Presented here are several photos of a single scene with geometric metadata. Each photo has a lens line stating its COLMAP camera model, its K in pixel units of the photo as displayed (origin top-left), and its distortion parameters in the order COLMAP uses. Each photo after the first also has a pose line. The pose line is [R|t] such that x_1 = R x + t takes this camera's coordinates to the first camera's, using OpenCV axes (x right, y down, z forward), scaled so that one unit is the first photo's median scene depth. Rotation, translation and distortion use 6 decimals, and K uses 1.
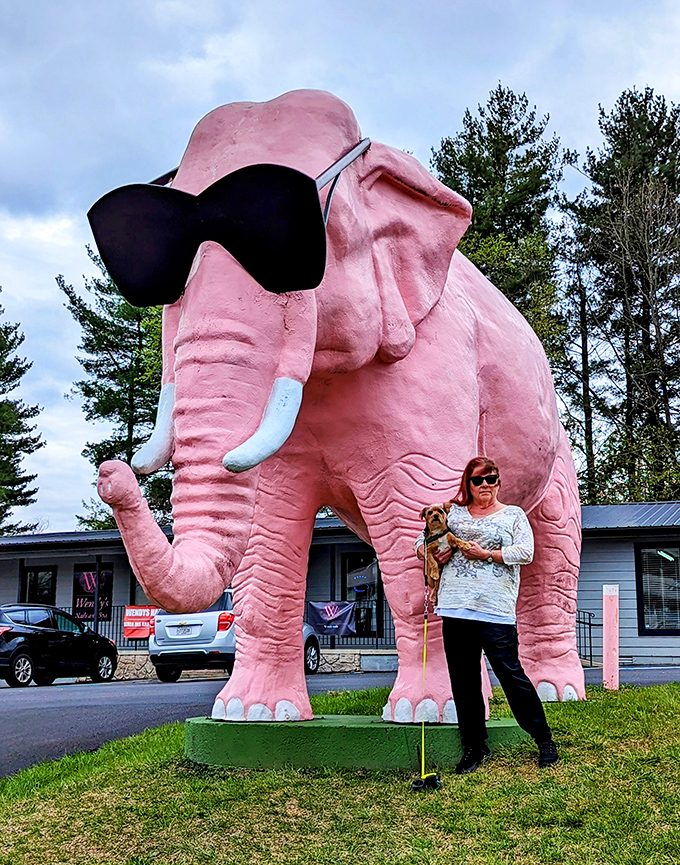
lens RADIAL K [[1198.7, 0, 368.4], [0, 1198.7, 445.2], [0, 0, 1]] dist [0.212748, -0.027216]
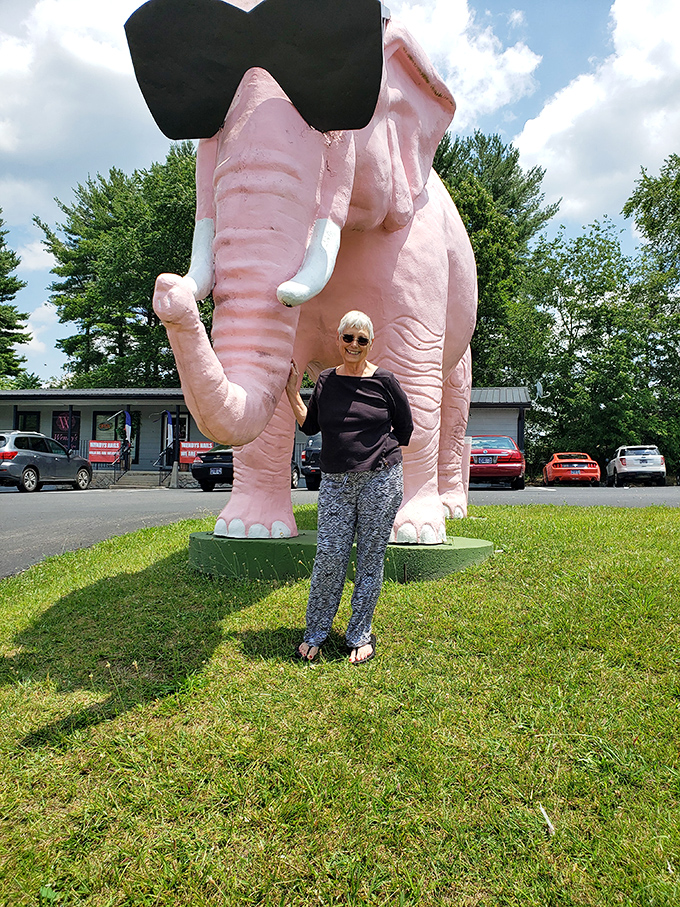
lens RADIAL K [[702.0, 0, 349.7], [0, 702.0, 456.5], [0, 0, 1]] dist [0.007537, -0.004477]
pose [[0.985646, 0.031632, 0.165834, -0.134272], [-0.055091, 0.988782, 0.138832, 0.054702], [-0.159582, -0.145975, 0.976332, 0.371763]]
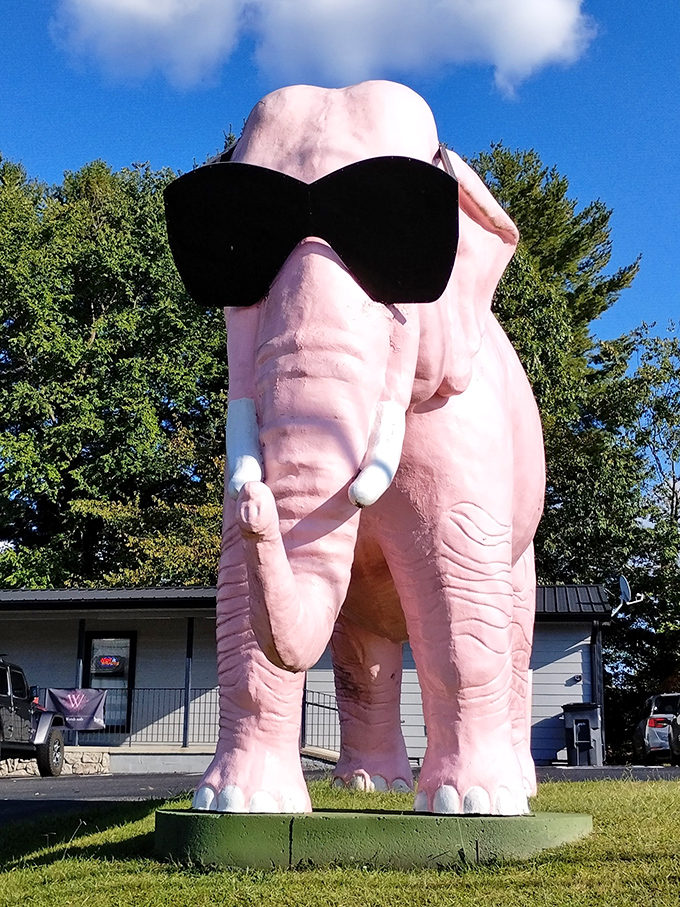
lens RADIAL K [[1338.4, 0, 343.9], [0, 1338.4, 438.9], [0, 0, 1]] dist [0.170402, -0.004907]
pose [[0.973633, 0.069325, 0.217330, -0.292196], [-0.055713, 0.996118, -0.068153, 0.035580], [-0.221211, 0.054248, 0.973716, 0.071070]]
